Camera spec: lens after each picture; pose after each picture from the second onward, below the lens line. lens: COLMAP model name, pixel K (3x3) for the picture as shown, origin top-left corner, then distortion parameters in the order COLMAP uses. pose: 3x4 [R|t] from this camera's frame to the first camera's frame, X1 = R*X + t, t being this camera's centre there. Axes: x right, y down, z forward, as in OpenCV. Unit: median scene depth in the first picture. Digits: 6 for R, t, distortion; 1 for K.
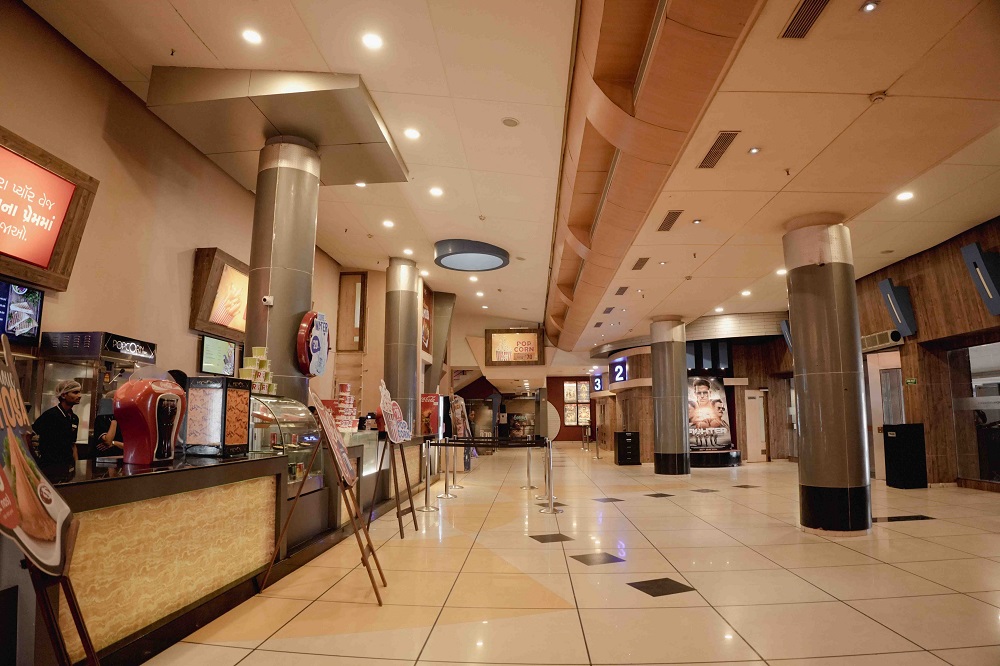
lens RADIAL K [[571.0, 0, 497.9], [0, 571.0, 334.6], [0, 0, 1]] dist [-0.157177, 0.042470]
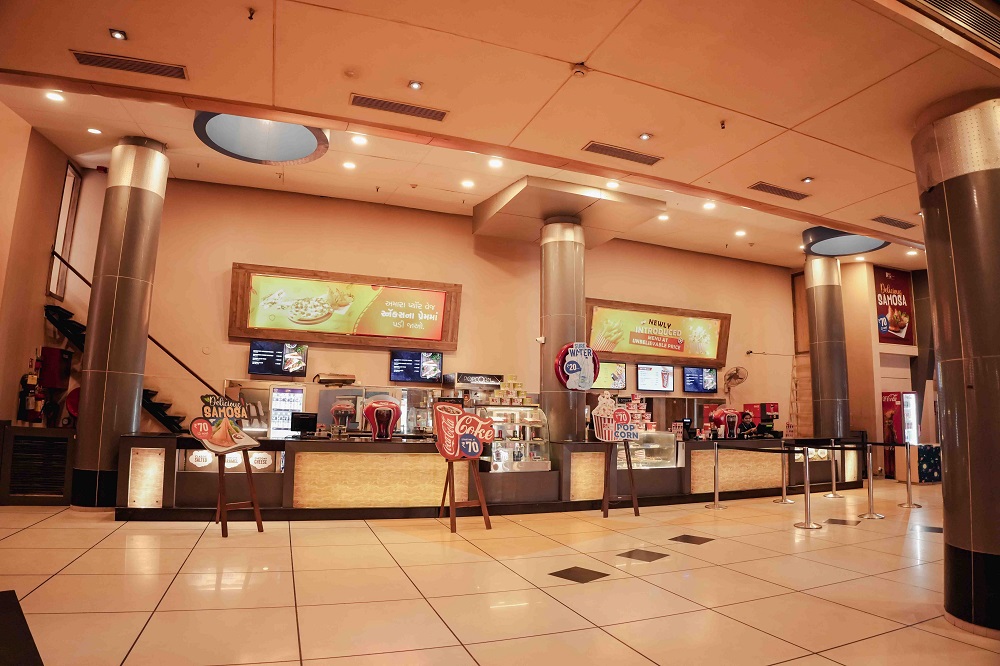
lens RADIAL K [[571.0, 0, 497.9], [0, 571.0, 334.6], [0, 0, 1]] dist [-0.157177, 0.042470]
pose [[0.417044, -0.118887, -0.901077, 1.011547], [0.112883, 0.990507, -0.078441, 0.032668], [0.901849, -0.069003, 0.426505, 0.305119]]
